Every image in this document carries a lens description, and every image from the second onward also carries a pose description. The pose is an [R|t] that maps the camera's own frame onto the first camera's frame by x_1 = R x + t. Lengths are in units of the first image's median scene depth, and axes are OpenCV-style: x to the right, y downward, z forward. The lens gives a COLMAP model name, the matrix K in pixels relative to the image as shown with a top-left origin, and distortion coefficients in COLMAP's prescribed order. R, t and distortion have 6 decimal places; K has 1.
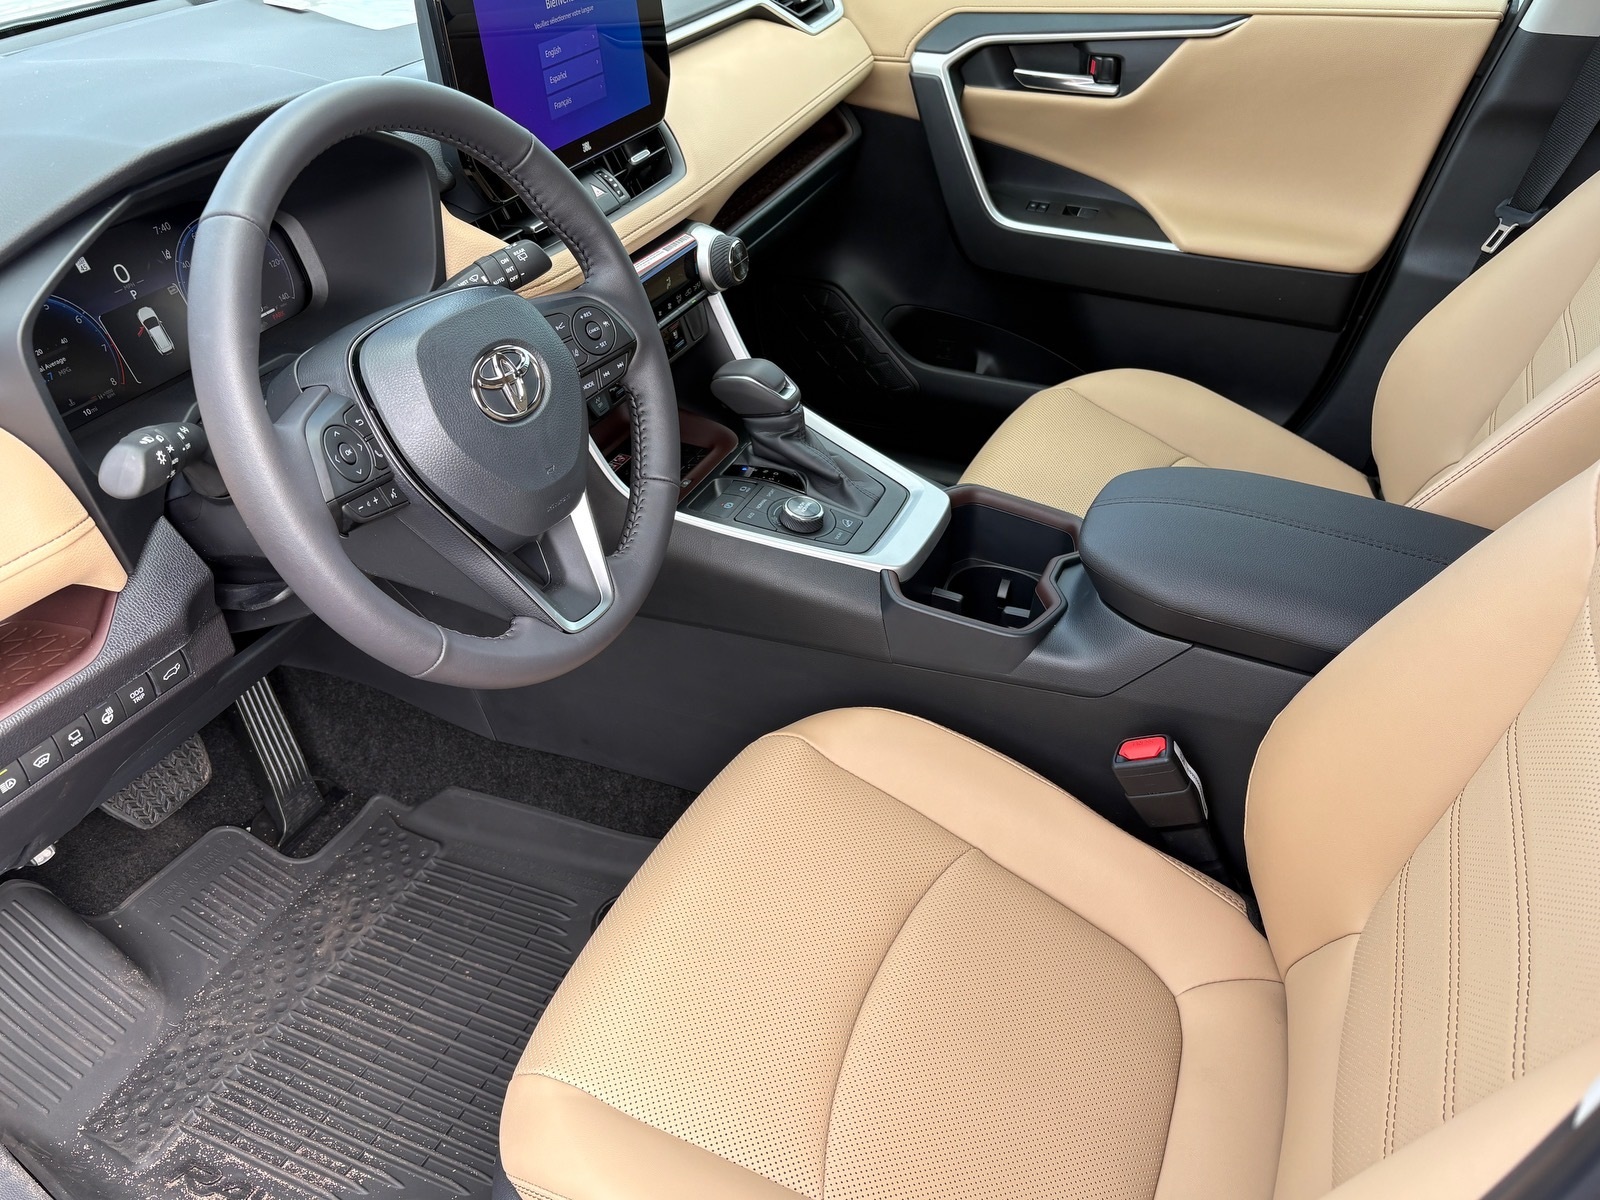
lens RADIAL K [[1271.2, 0, 808.1], [0, 1271.2, 594.1], [0, 0, 1]] dist [0.020421, -0.012956]
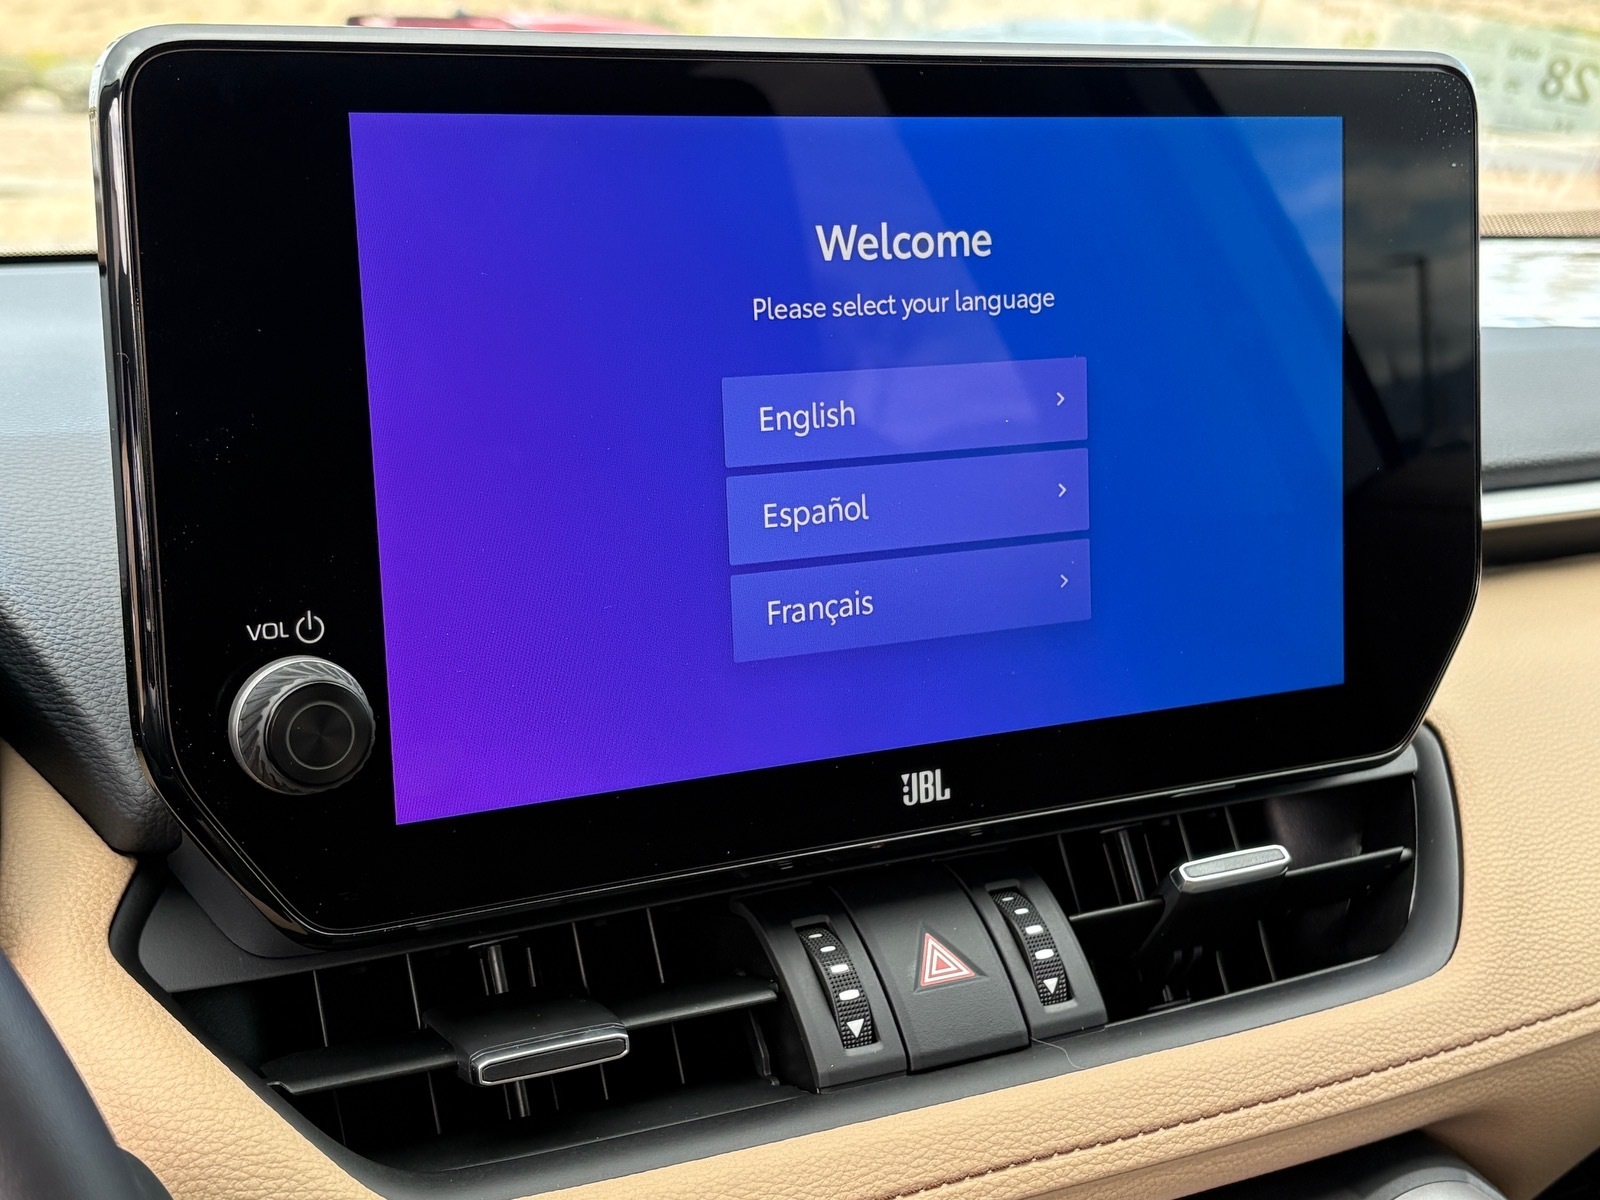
lens RADIAL K [[2171.8, 0, 802.4], [0, 2171.8, 604.2], [0, 0, 1]] dist [0.050045, 0.000000]
pose [[0.781184, 0.142087, -0.607917, 0.060313], [-0.362026, 0.896414, -0.255693, -0.265407], [0.508615, 0.419825, 0.751704, 0.651978]]
